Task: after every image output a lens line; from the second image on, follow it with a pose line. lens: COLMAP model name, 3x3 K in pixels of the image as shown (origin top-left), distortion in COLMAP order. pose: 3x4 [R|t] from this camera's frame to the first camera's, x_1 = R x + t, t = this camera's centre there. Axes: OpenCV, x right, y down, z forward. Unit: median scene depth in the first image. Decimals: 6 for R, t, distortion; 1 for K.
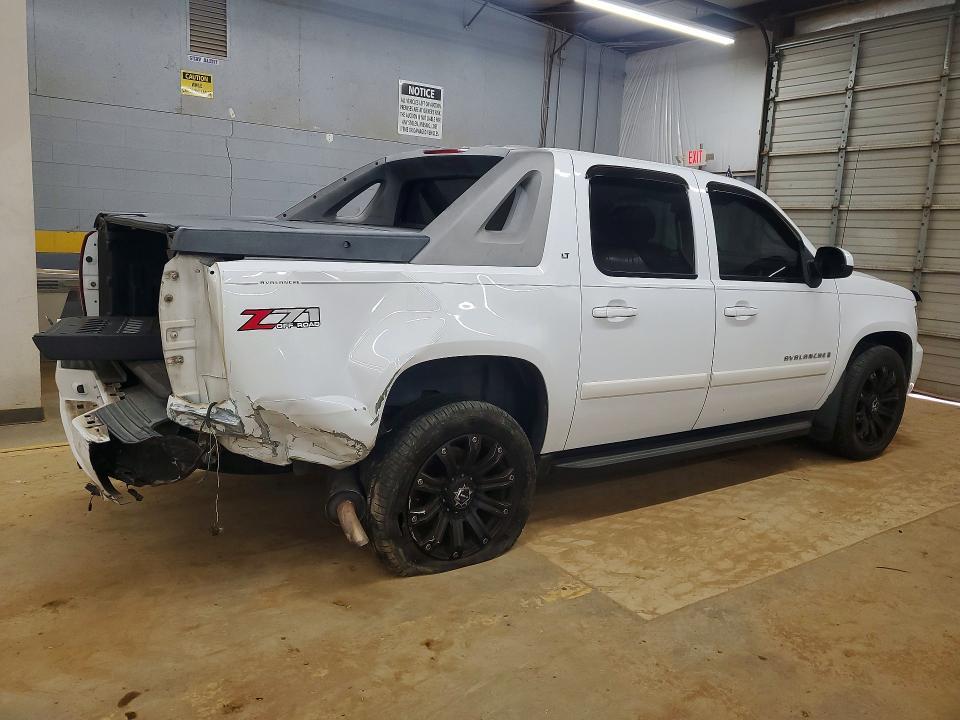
lens RADIAL K [[762.6, 0, 481.9], [0, 762.6, 356.7], [0, 0, 1]] dist [0.015396, 0.013251]
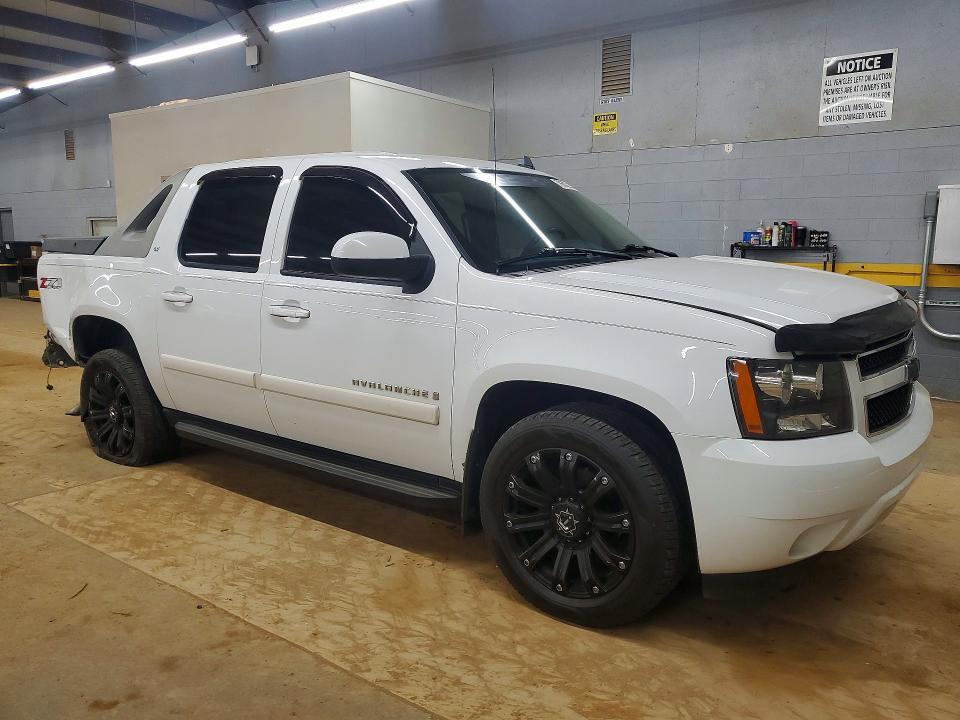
lens RADIAL K [[762.6, 0, 483.0], [0, 762.6, 362.3], [0, 0, 1]] dist [0.015396, 0.013251]
pose [[0.288026, 0.104646, -0.951888, 1.261725], [-0.151108, 0.986525, 0.062731, -0.091877], [0.945625, 0.125770, 0.299957, 0.972342]]
